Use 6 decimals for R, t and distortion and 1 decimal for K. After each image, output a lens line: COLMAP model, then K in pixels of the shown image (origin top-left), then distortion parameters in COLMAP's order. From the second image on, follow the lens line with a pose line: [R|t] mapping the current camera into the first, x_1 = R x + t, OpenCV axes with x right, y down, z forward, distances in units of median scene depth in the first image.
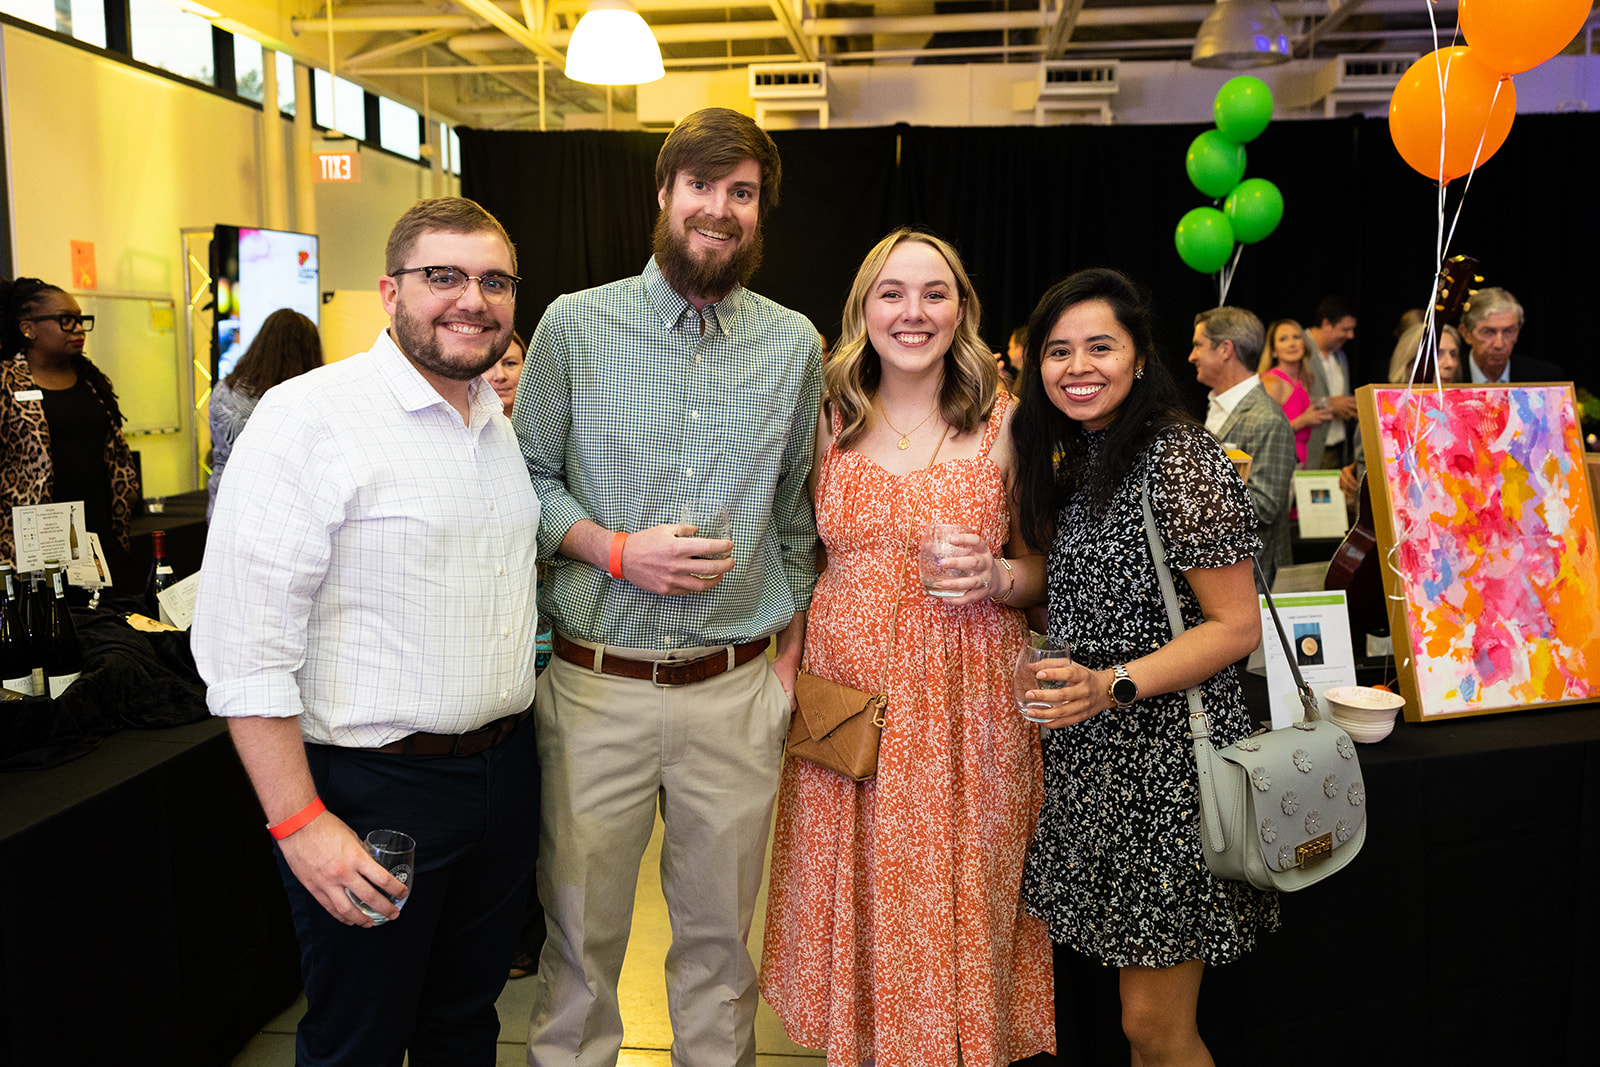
lens RADIAL K [[1282.4, 0, 800.2], [0, 1282.4, 452.4], [0, 0, 1]] dist [-0.001356, -0.005008]
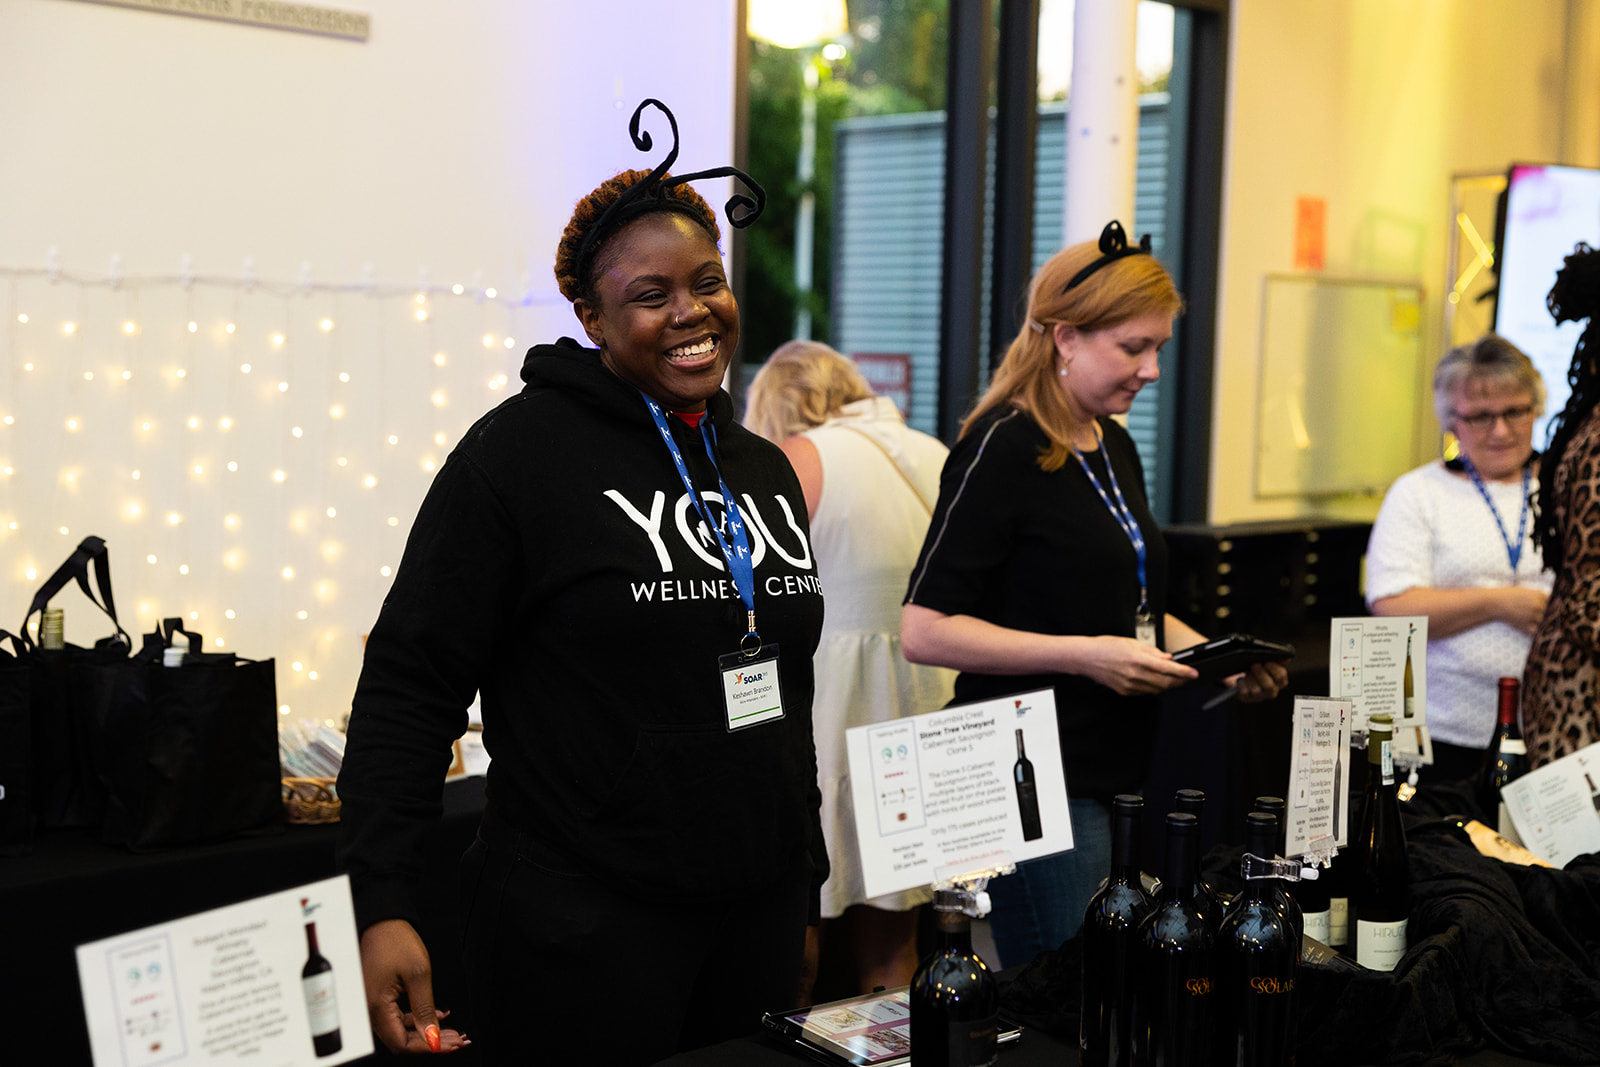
lens RADIAL K [[2143.7, 0, 800.0], [0, 2143.7, 533.5], [0, 0, 1]] dist [0.015152, 0.027668]
pose [[0.743252, 0.078311, -0.664413, -0.140882], [-0.081245, 0.996341, 0.026549, -0.001128], [0.664060, 0.034248, 0.746894, 0.108211]]
